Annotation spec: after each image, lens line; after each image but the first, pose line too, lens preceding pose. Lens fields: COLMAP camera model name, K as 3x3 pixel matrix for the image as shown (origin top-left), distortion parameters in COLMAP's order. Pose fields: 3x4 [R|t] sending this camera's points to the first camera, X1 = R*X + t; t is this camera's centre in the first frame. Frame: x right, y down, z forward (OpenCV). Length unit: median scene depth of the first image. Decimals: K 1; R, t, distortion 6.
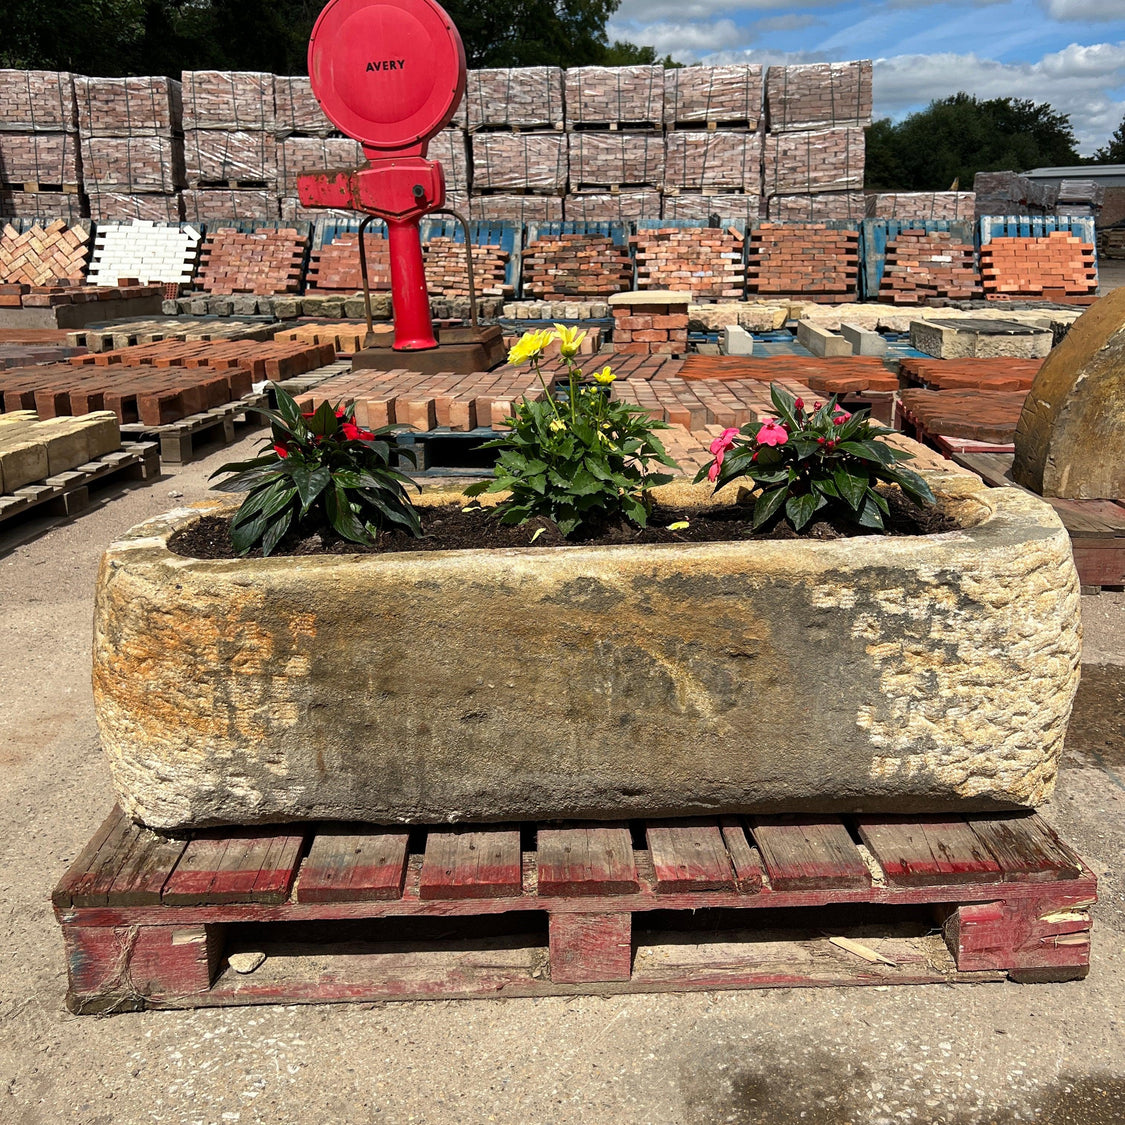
lens RADIAL K [[1146.7, 0, 571.8], [0, 1146.7, 553.6], [0, 0, 1]] dist [0.017421, 0.000000]
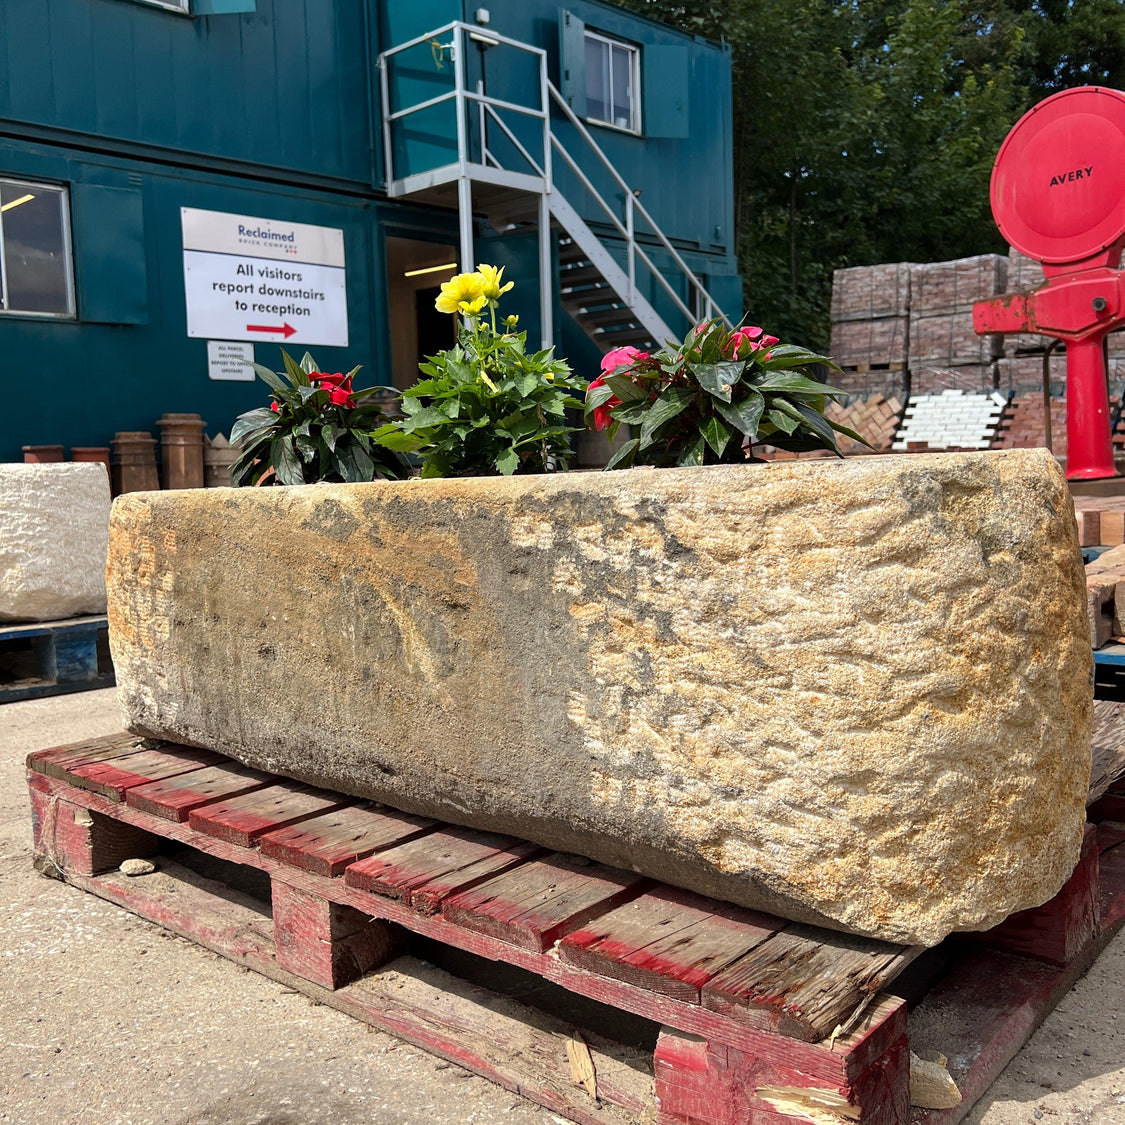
lens RADIAL K [[1146.7, 0, 557.5], [0, 1146.7, 544.9], [0, 0, 1]] dist [0.017421, 0.000000]
pose [[0.724511, 0.038715, -0.688175, 0.087028], [-0.156087, 0.981699, -0.109101, 0.014326], [0.671357, 0.186460, 0.717295, 0.053914]]
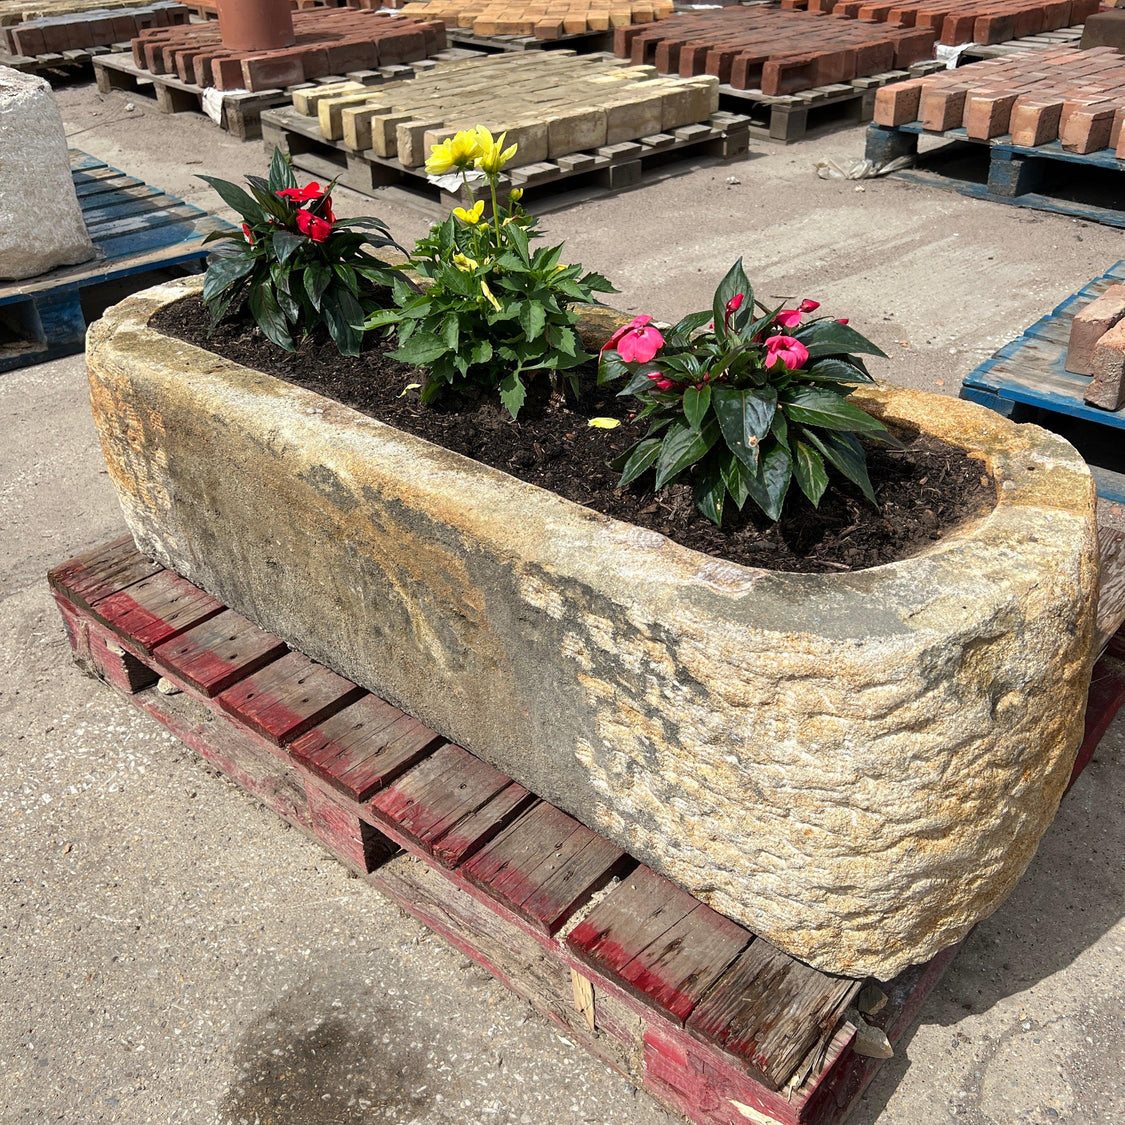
lens RADIAL K [[1146.7, 0, 568.2], [0, 1146.7, 558.2], [0, 0, 1]] dist [0.017421, 0.000000]
pose [[0.726955, 0.362306, -0.583328, 0.075740], [-0.166502, 0.917134, 0.362136, -0.029143], [0.666194, -0.166131, 0.727039, 0.054928]]
